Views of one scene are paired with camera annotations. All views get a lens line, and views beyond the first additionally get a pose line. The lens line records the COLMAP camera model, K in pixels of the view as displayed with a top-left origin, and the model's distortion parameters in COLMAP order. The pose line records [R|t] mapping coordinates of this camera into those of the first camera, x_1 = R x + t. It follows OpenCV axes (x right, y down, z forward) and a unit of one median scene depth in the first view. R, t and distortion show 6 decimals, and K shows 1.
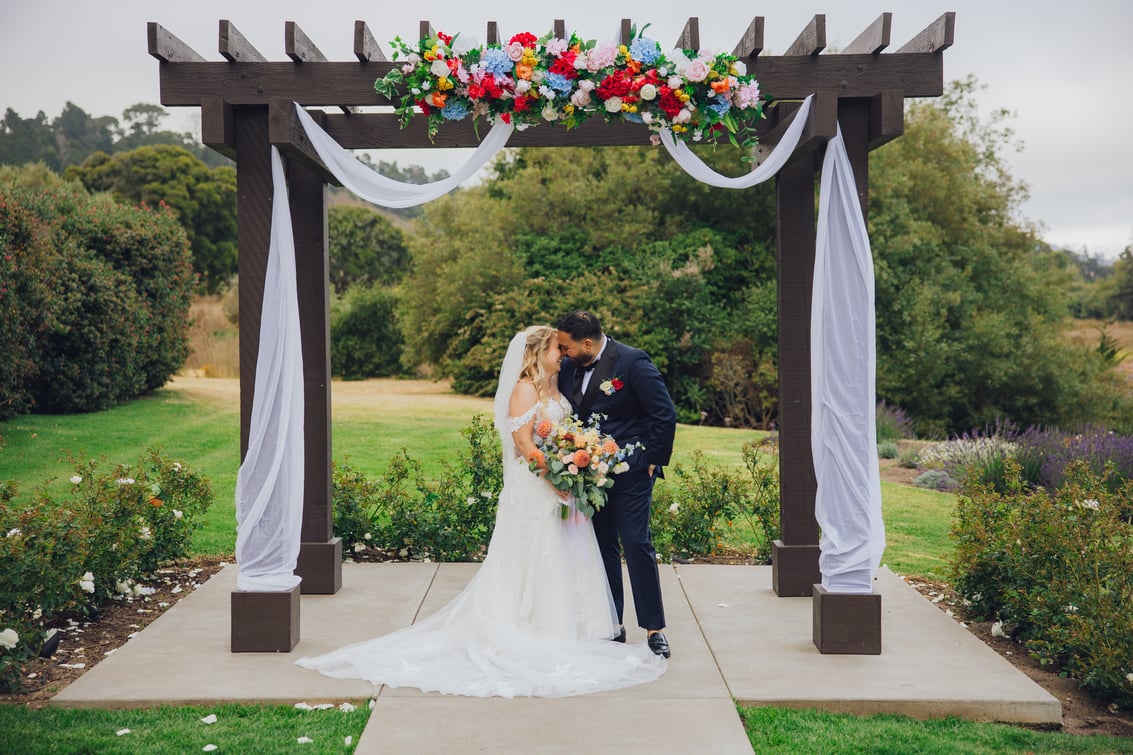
lens RADIAL K [[1680.6, 0, 561.9], [0, 1680.6, 376.3], [0, 0, 1]] dist [0.117979, 0.000000]
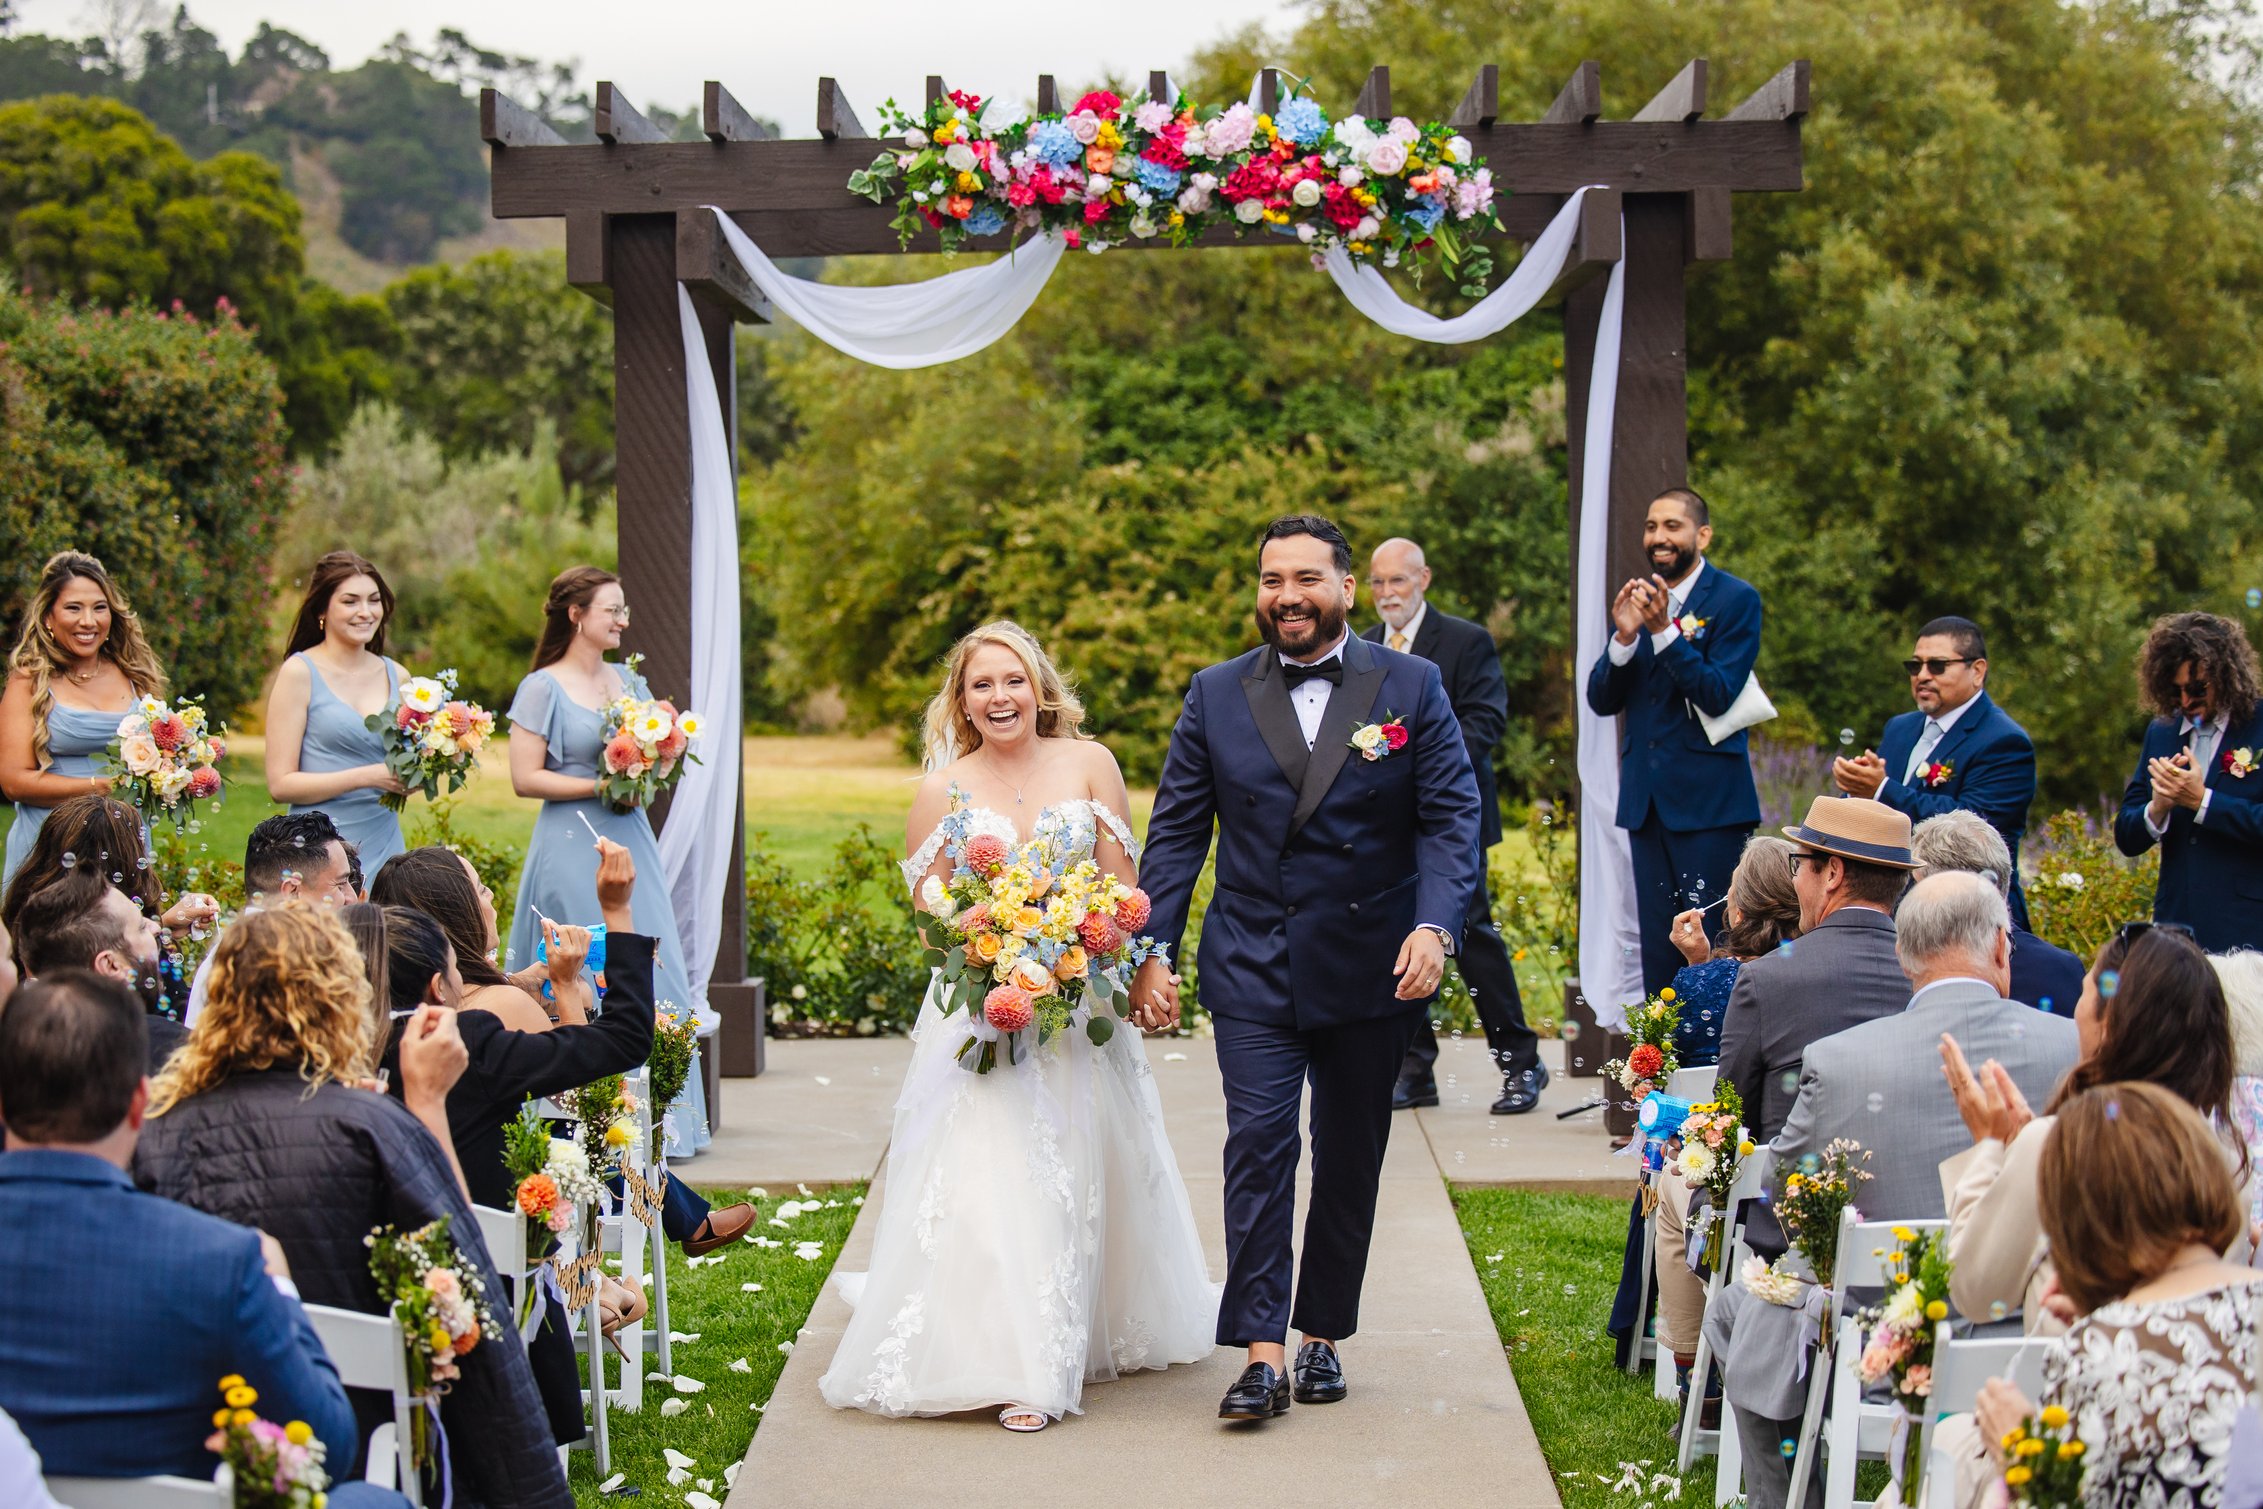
lens RADIAL K [[6115.0, 0, 1147.2], [0, 6115.0, 856.1], [0, 0, 1]] dist [-0.360099, 0.000000]
pose [[0.999923, -0.007033, -0.010238, 0.005421], [0.007159, 0.999899, 0.012283, 0.015169], [0.010151, -0.012356, 0.999872, -0.428344]]
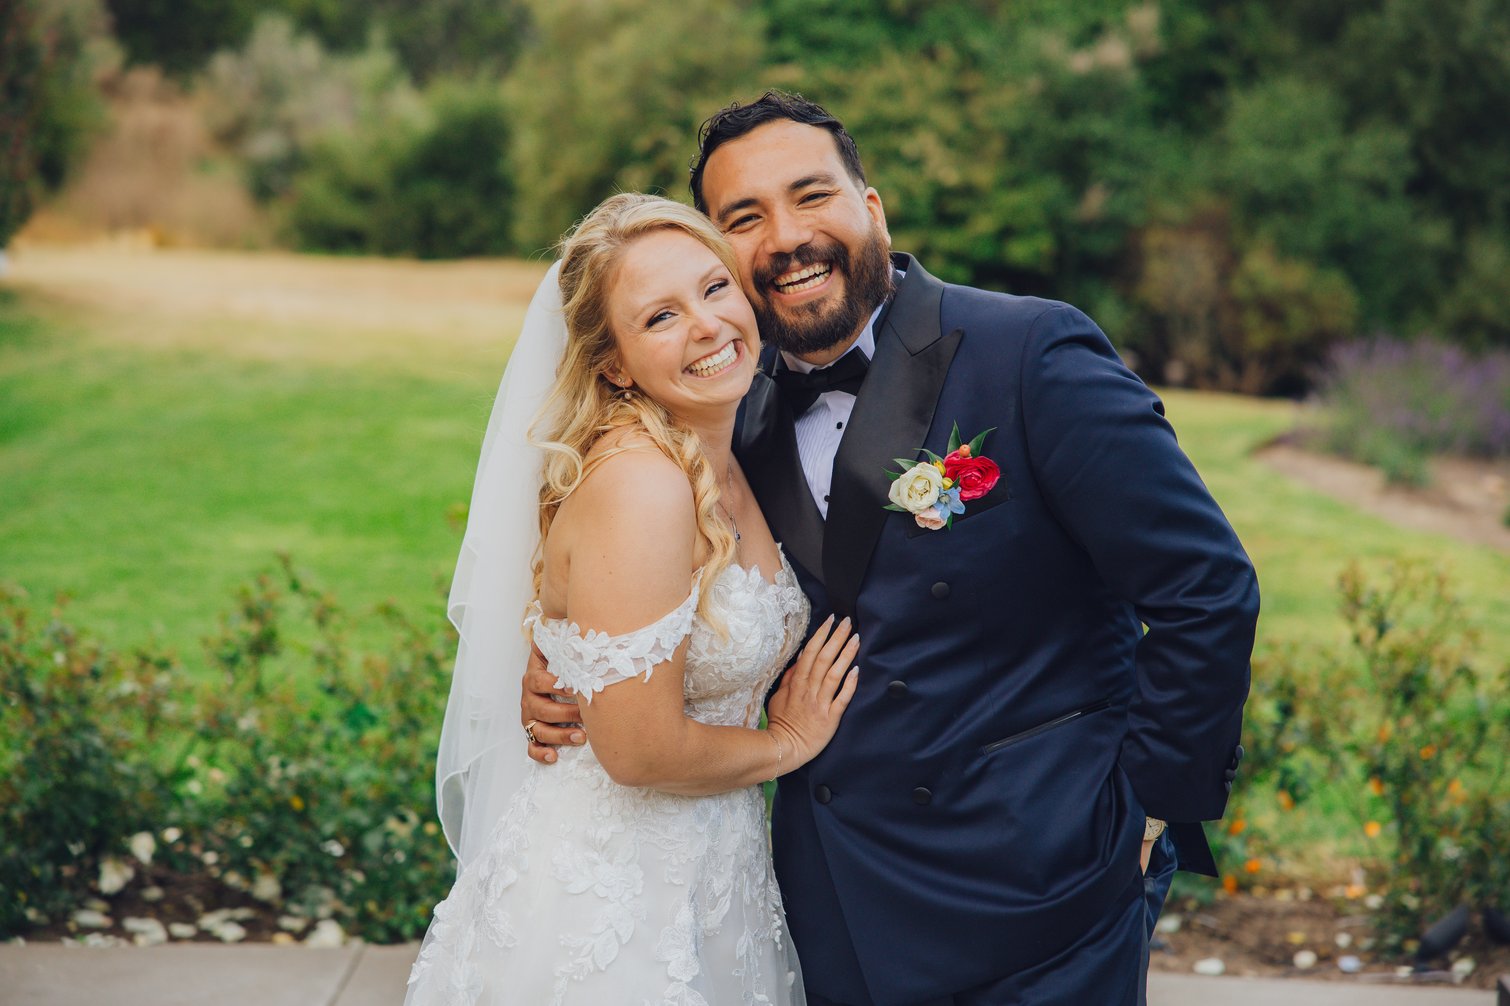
lens RADIAL K [[2529.3, 0, 758.2], [0, 2529.3, 500.5], [0, 0, 1]] dist [0.159185, 0.000000]
pose [[0.998987, 0.024754, -0.037574, 0.007667], [-0.020758, 0.994440, 0.103234, -0.010385], [0.039920, -0.102349, 0.993947, 0.271519]]
